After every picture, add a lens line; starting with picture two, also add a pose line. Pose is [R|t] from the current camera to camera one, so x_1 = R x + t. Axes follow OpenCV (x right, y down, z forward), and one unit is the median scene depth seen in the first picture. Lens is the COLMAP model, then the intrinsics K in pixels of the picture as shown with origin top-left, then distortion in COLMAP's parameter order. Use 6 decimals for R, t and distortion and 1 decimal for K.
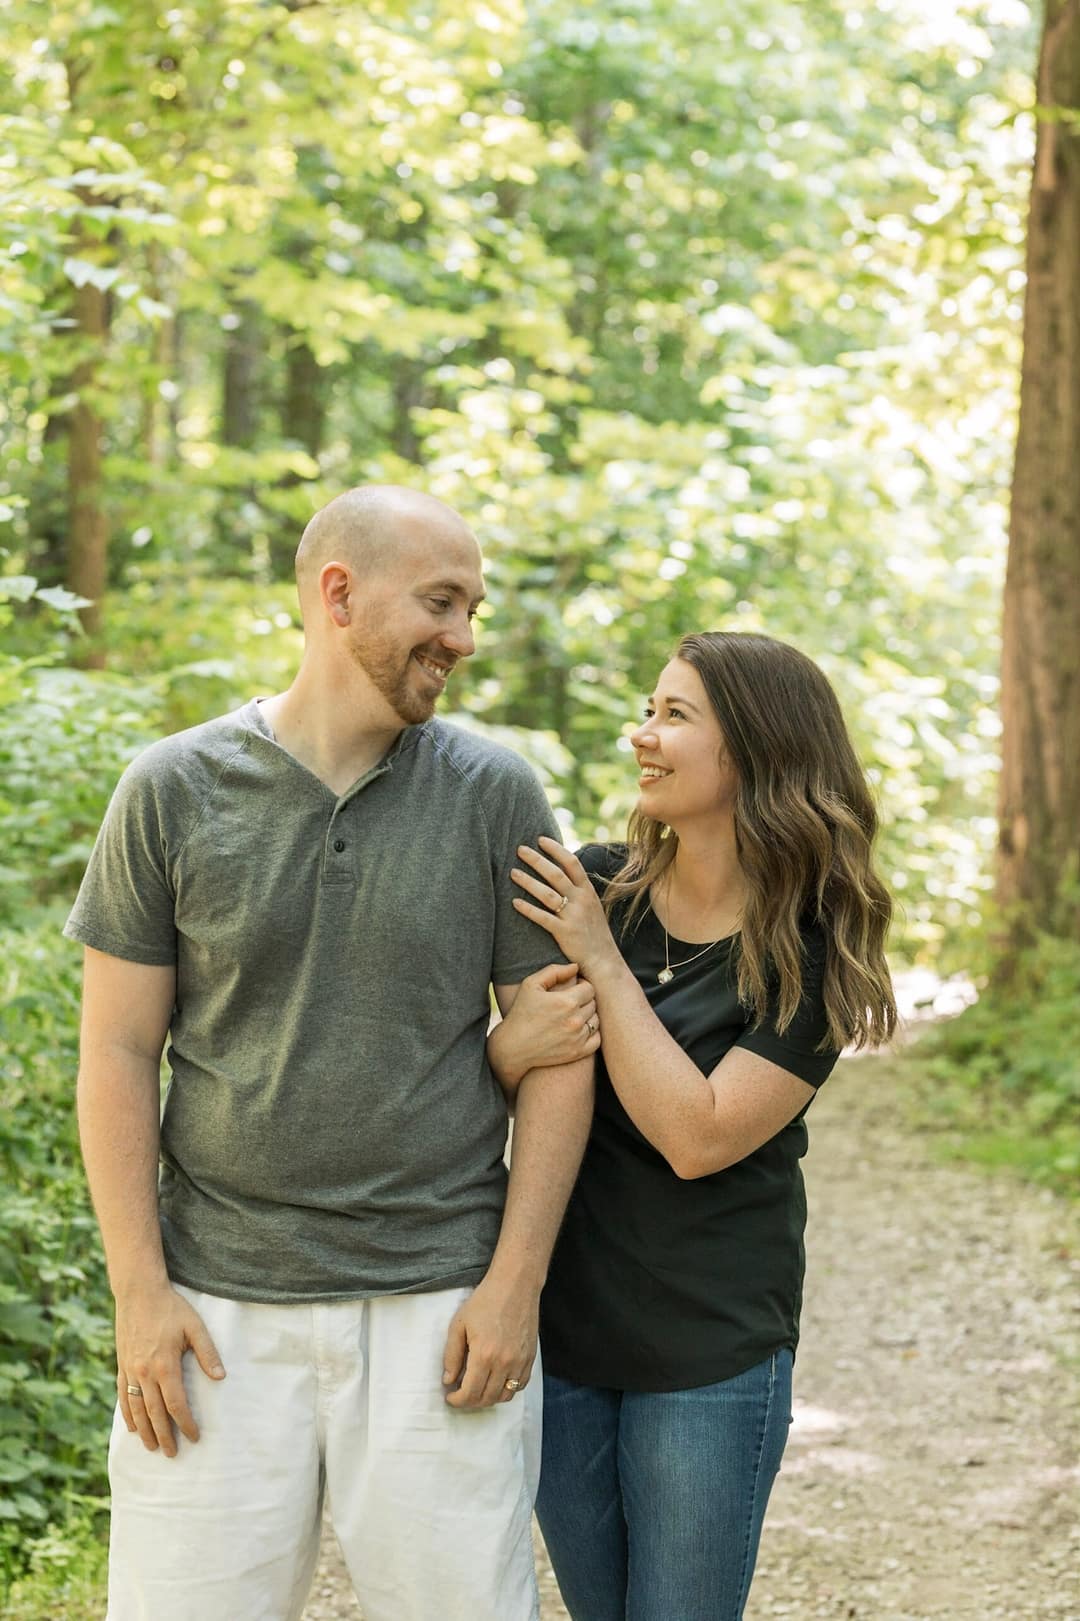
lens RADIAL K [[3817.4, 0, 542.9], [0, 3817.4, 810.5], [0, 0, 1]] dist [0.011320, -0.196667]
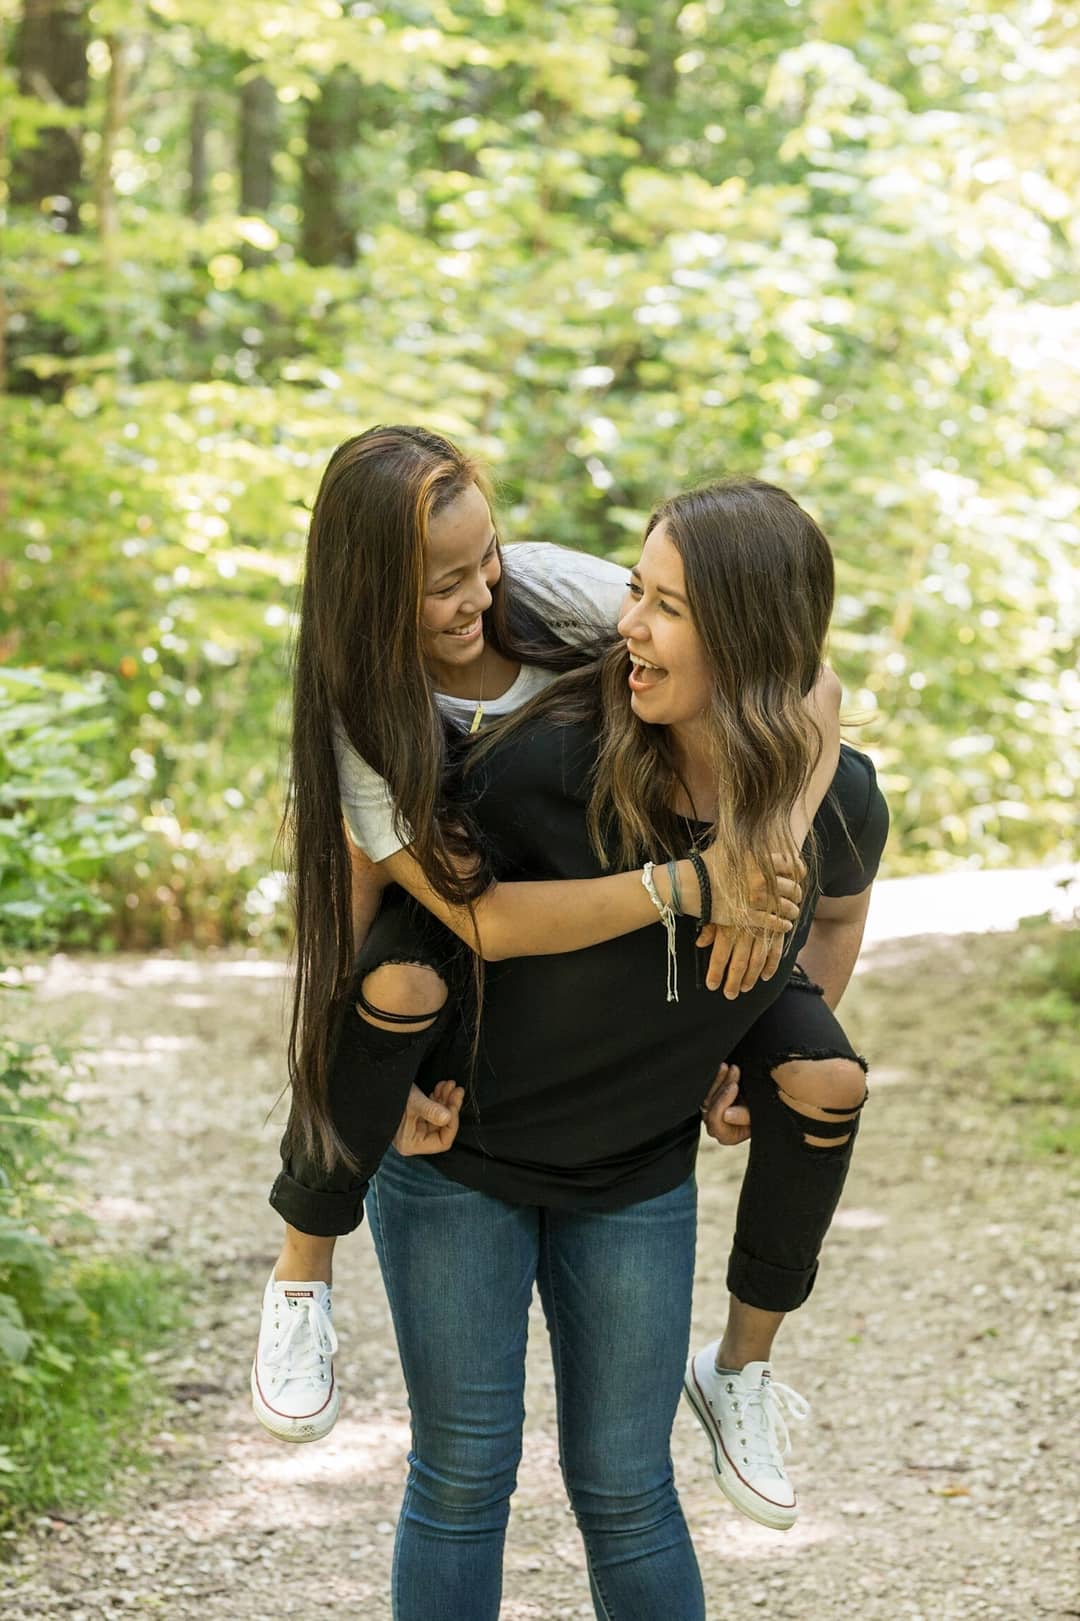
lens RADIAL K [[4302.8, 0, 540.1], [0, 4302.8, 809.8], [0, 0, 1]] dist [-0.018953, 0.311612]
pose [[0.999578, -0.007372, -0.028084, 0.048688], [0.008389, 0.999307, 0.036254, -0.007365], [0.027798, -0.036474, 0.998948, 0.259036]]
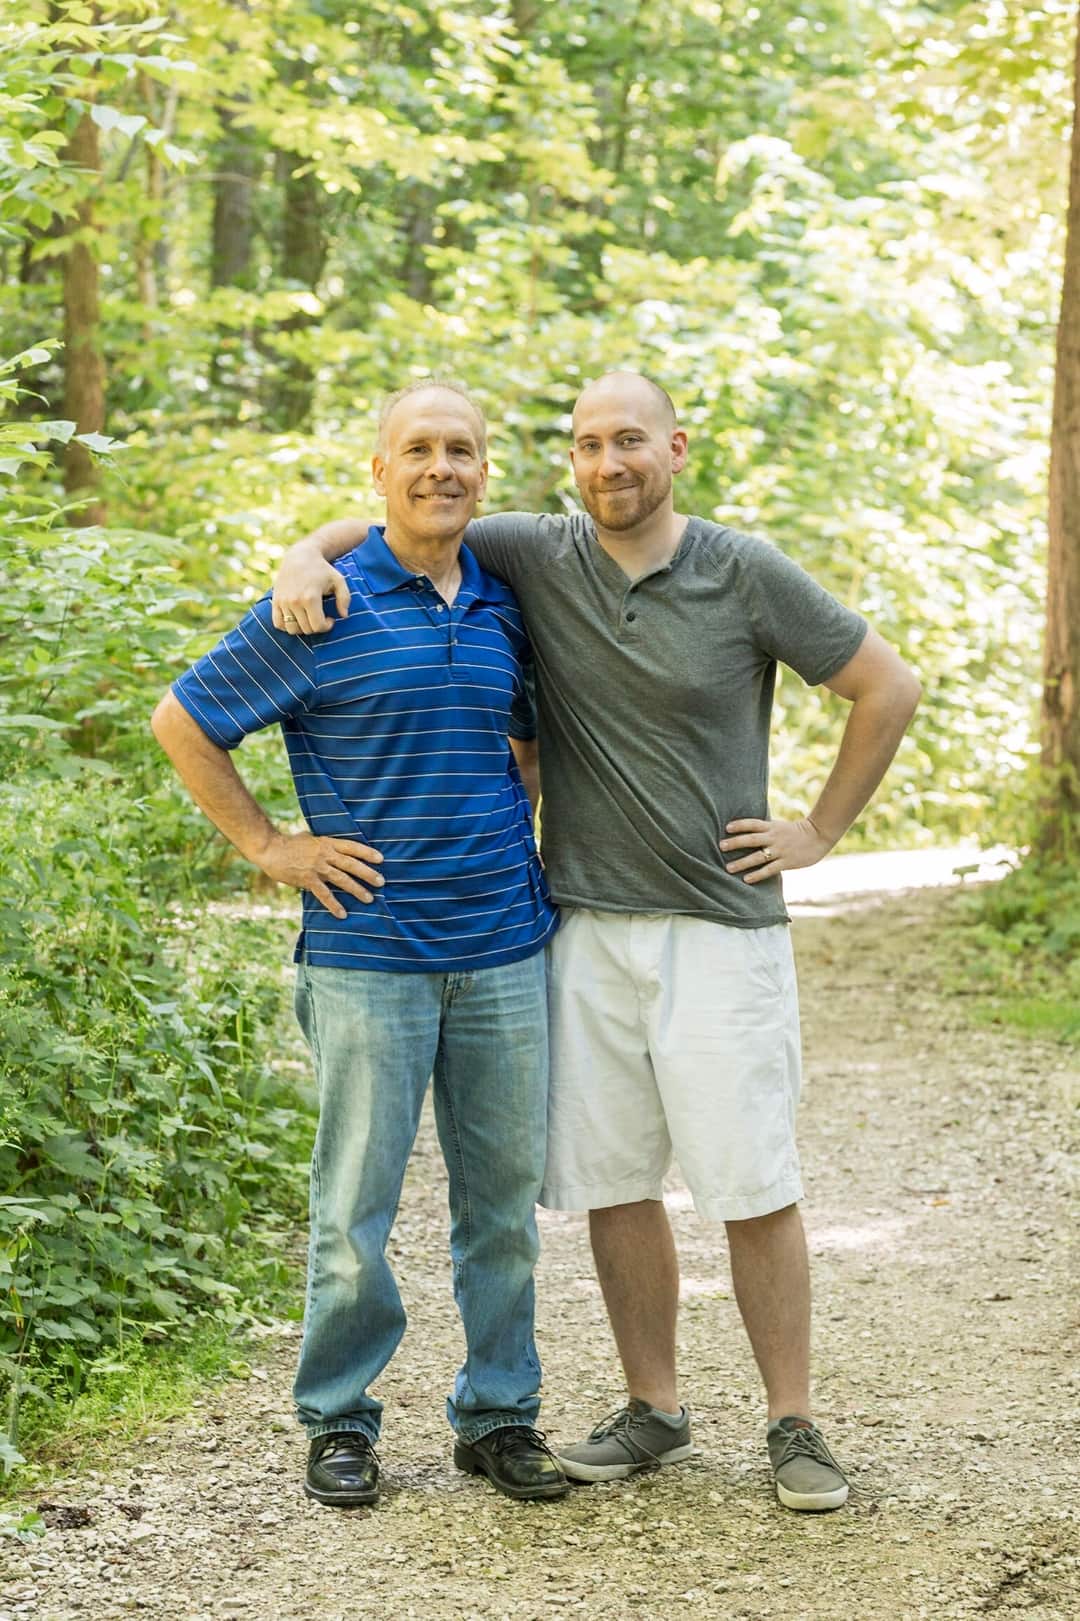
lens RADIAL K [[4201.8, 0, 536.3], [0, 4201.8, 929.1], [0, 0, 1]] dist [-0.056950, 0.557208]
pose [[0.999979, -0.002870, -0.005784, -0.003929], [0.003204, 0.998270, 0.058706, 0.006128], [0.005606, -0.058723, 0.998259, -0.108484]]
